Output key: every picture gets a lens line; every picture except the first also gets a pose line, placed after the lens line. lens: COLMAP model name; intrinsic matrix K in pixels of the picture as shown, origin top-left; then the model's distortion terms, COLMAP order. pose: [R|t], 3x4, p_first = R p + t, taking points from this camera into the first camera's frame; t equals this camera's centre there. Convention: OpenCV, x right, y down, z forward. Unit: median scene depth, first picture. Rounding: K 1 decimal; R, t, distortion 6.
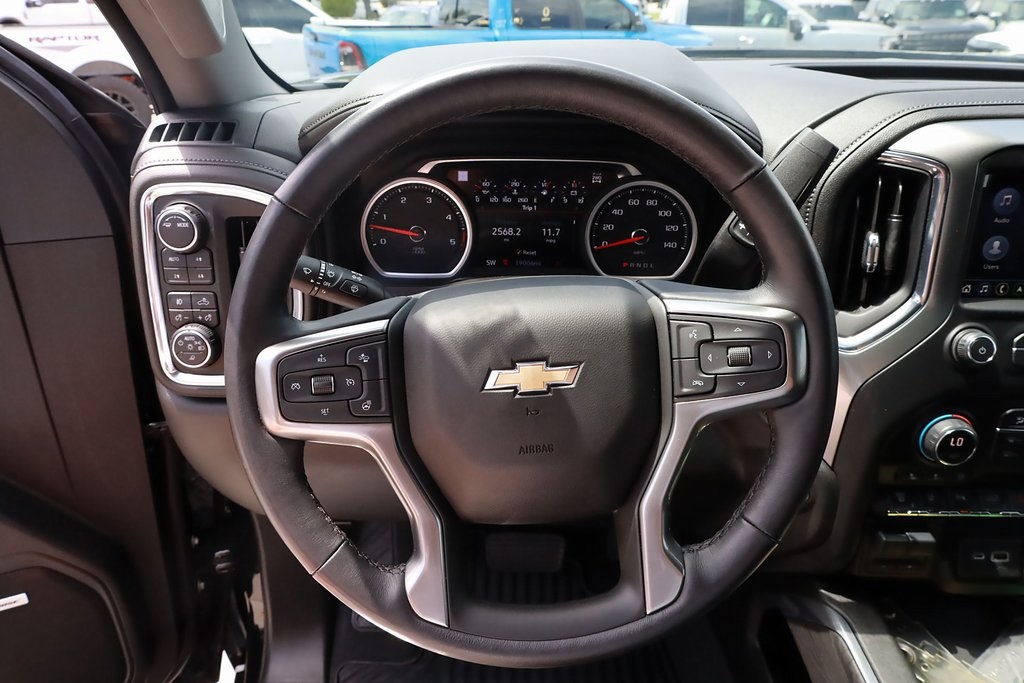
lens RADIAL K [[704.2, 0, 515.9], [0, 704.2, 345.5], [0, 0, 1]] dist [-0.008278, -0.000221]
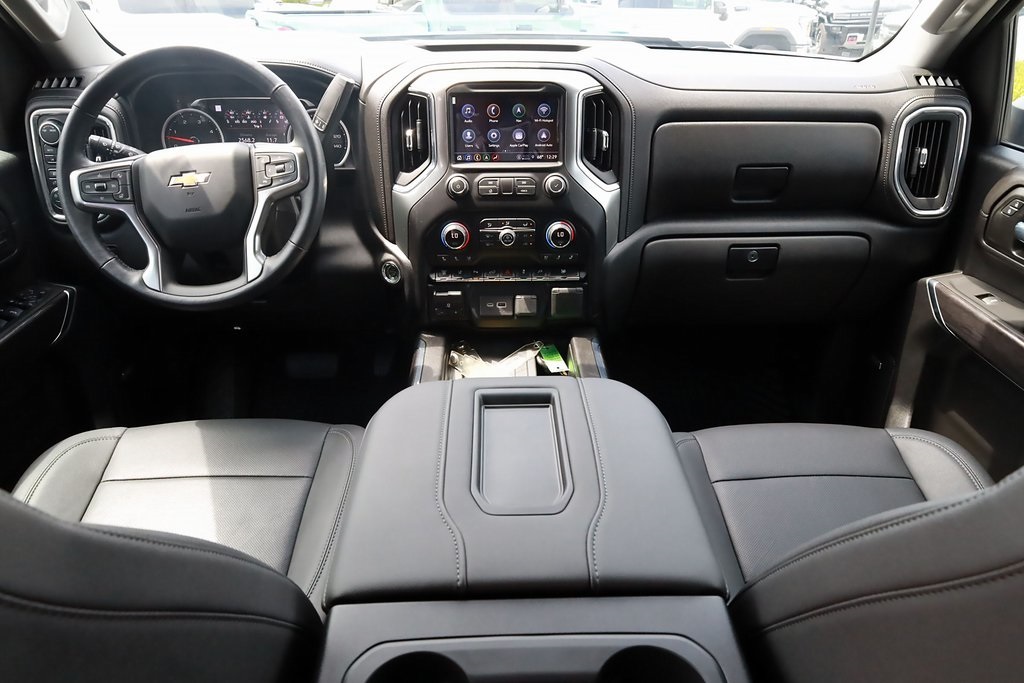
lens RADIAL K [[712.1, 0, 515.4], [0, 712.1, 345.4], [0, 0, 1]] dist [0.001065, -0.009976]
pose [[0.999371, -0.020925, 0.028620, 0.676627], [0.020439, 0.999644, 0.017174, 0.381383], [-0.028969, -0.016579, 0.999443, -0.926797]]
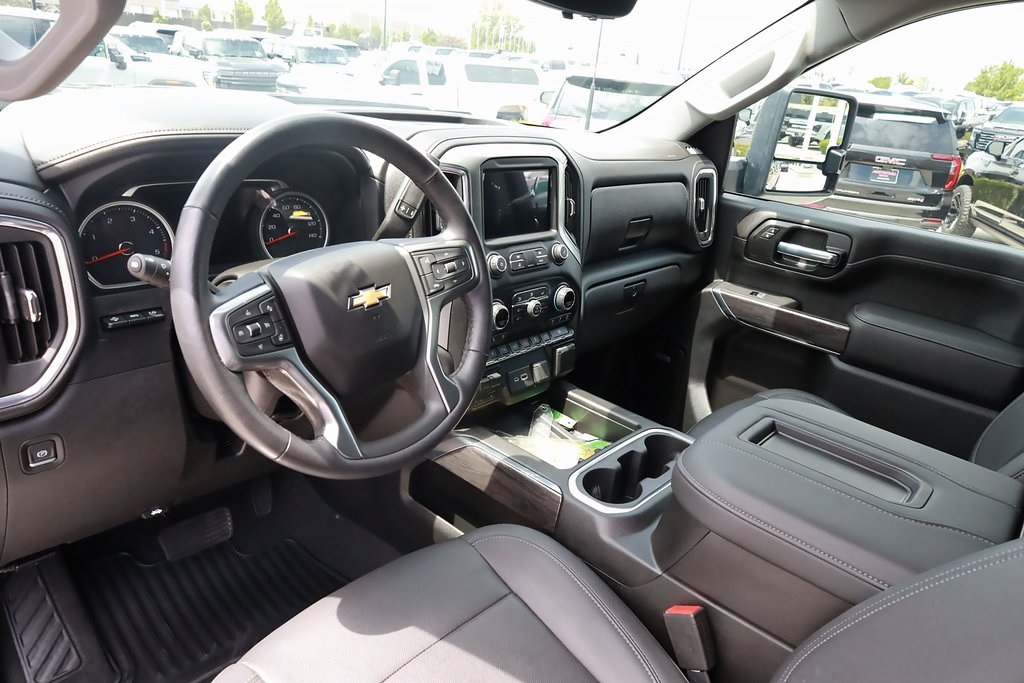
lens RADIAL K [[704.2, 0, 521.5], [0, 704.2, 356.4], [0, 0, 1]] dist [-0.008278, -0.000221]
pose [[0.642343, -0.231648, 0.730572, -0.678309], [0.249086, 0.964580, 0.086842, 0.085048], [-0.724812, 0.126193, 0.677291, -0.275412]]
